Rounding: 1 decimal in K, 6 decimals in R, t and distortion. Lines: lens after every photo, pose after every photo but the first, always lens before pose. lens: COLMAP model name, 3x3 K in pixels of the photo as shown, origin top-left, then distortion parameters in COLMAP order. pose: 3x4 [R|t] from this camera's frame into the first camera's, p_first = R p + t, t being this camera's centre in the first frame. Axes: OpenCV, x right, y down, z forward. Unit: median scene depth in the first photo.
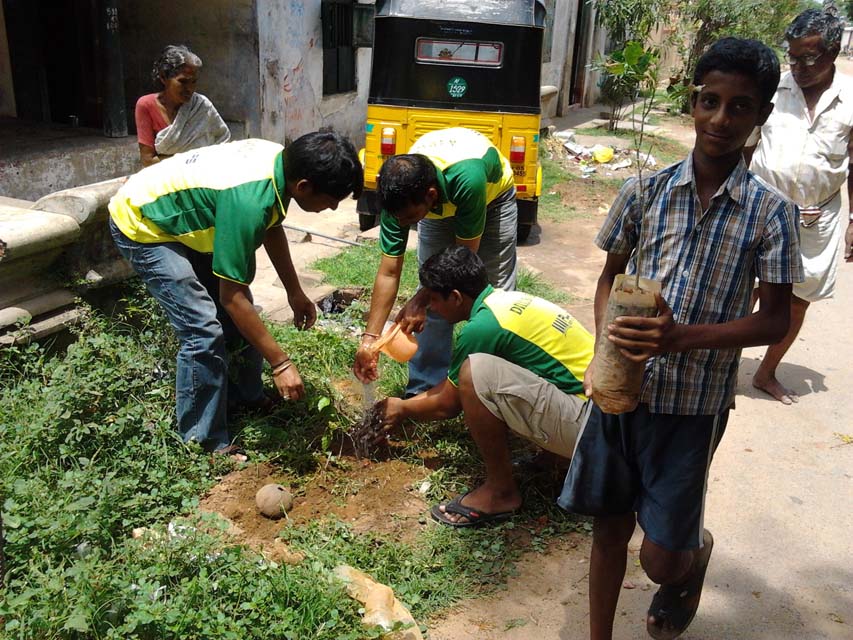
lens RADIAL K [[840.1, 0, 426.5], [0, 840.1, 320.0], [0, 0, 1]] dist [0.085697, -0.207960]
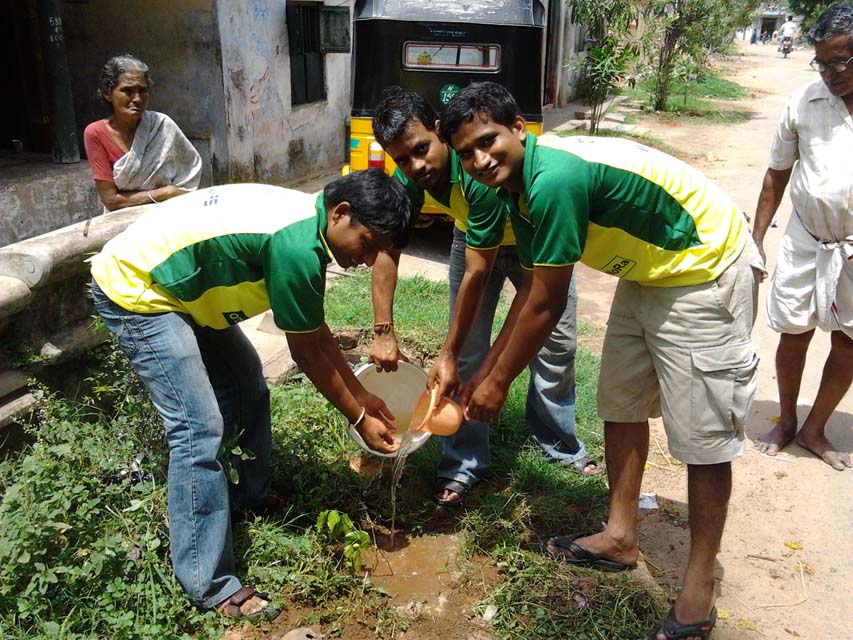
lens RADIAL K [[838.2, 0, 426.5], [0, 838.2, 320.0], [0, 0, 1]] dist [0.015201, -0.035182]
pose [[0.997749, -0.044237, 0.050391, -0.040988], [0.044128, 0.999021, 0.003261, -0.037209], [-0.050485, -0.001030, 0.998724, 0.100354]]
